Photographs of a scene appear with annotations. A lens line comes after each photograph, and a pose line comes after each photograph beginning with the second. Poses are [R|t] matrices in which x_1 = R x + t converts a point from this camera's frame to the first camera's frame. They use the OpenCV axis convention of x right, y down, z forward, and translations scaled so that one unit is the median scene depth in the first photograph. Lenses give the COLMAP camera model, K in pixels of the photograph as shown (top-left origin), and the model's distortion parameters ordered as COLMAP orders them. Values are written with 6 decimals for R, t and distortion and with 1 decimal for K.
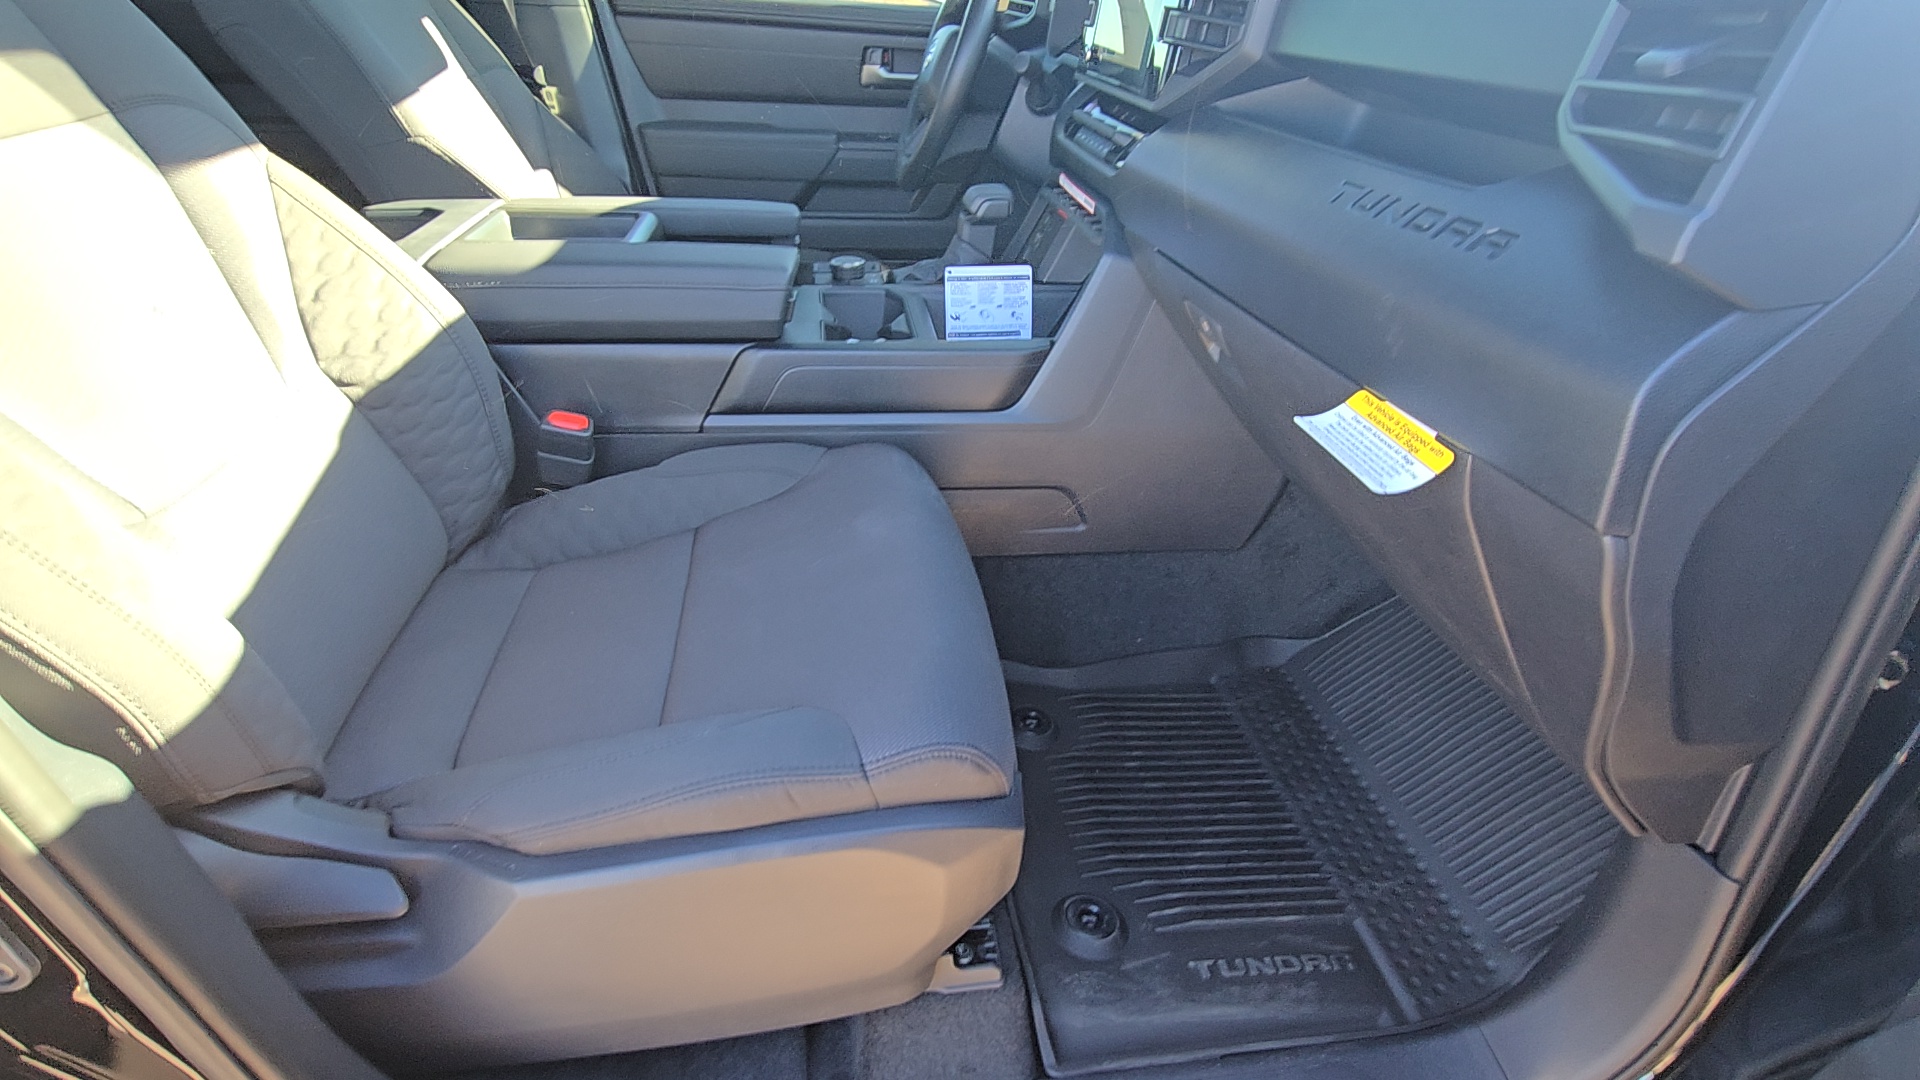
lens RADIAL K [[976.3, 0, 954.9], [0, 976.3, 556.6], [0, 0, 1]] dist [-0.005176, 0.006230]
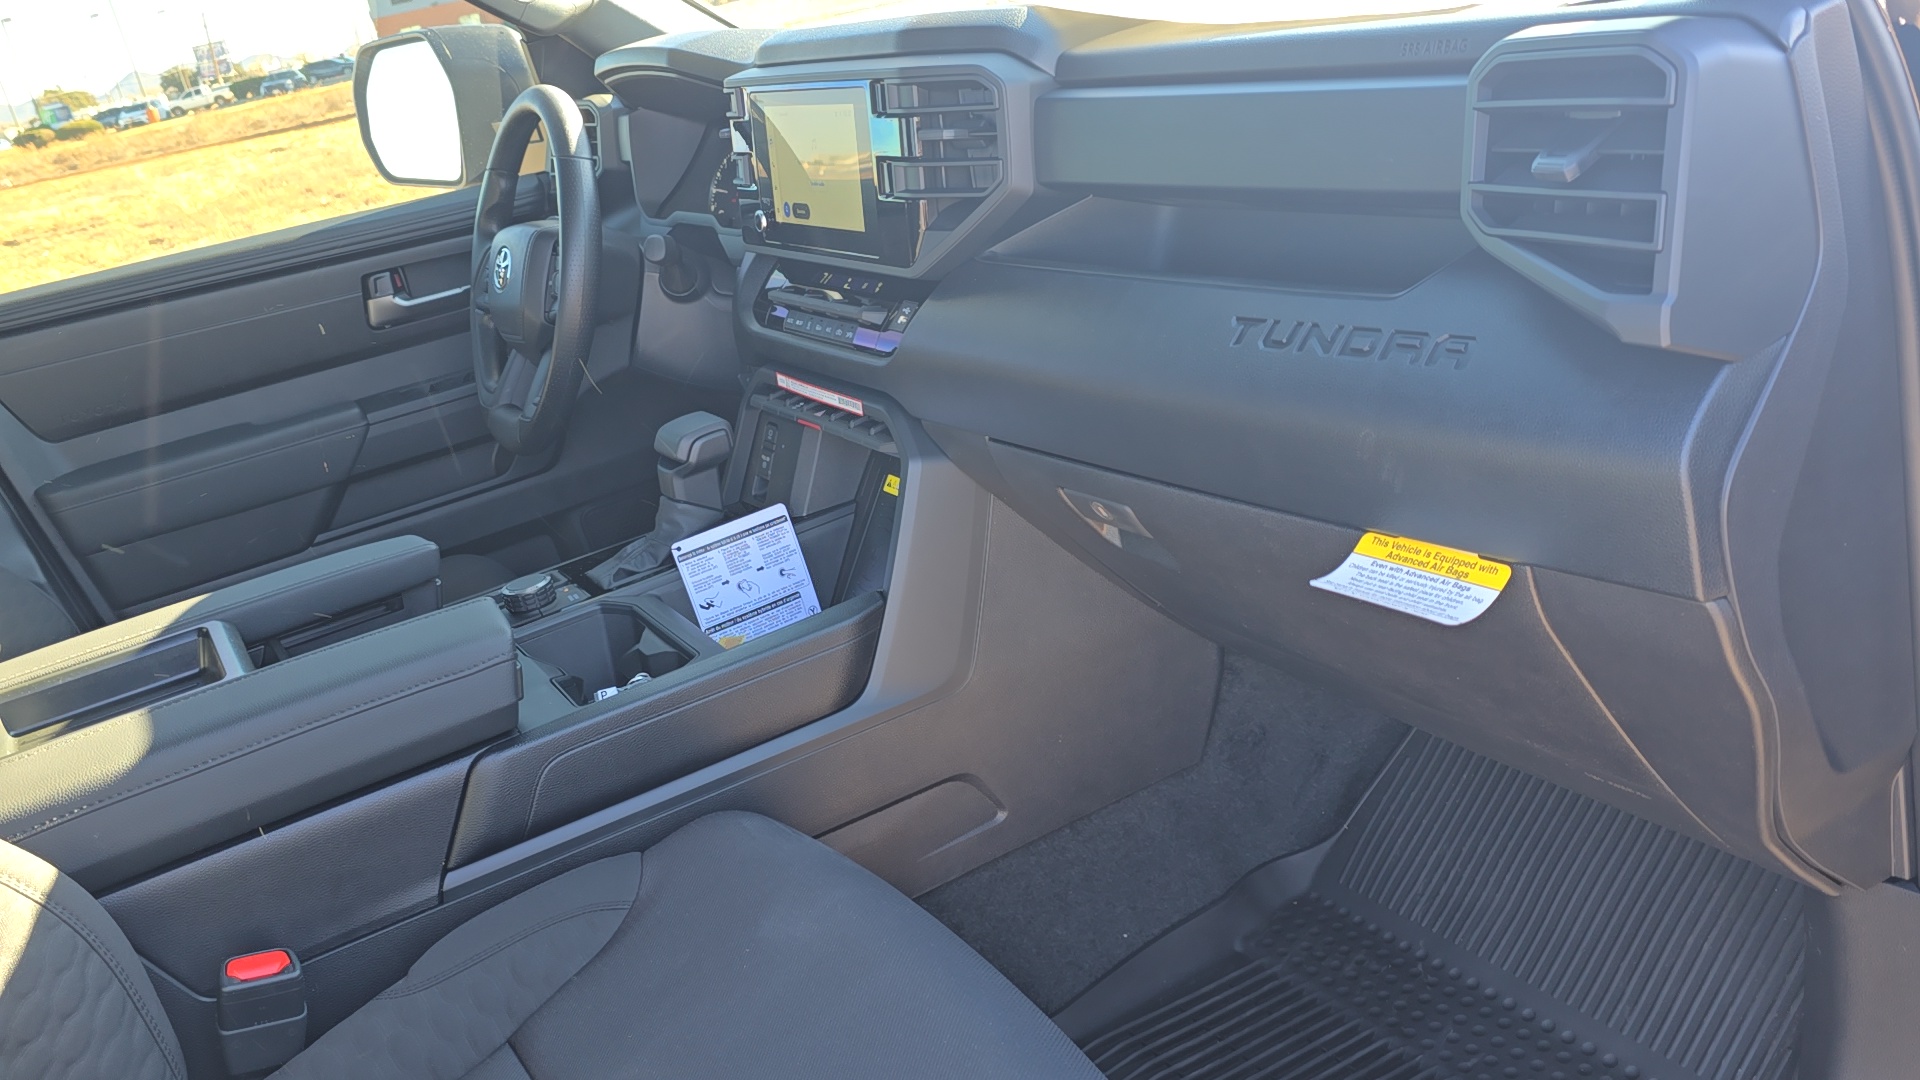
lens RADIAL K [[1629.1, 0, 951.4], [0, 1629.1, 586.7], [0, 0, 1]] dist [-0.000170, 0.012733]
pose [[0.895981, -0.342345, 0.282874, -0.189879], [0.388511, 0.912807, -0.125864, -0.050269], [-0.215121, 0.222671, 0.950863, -0.157850]]
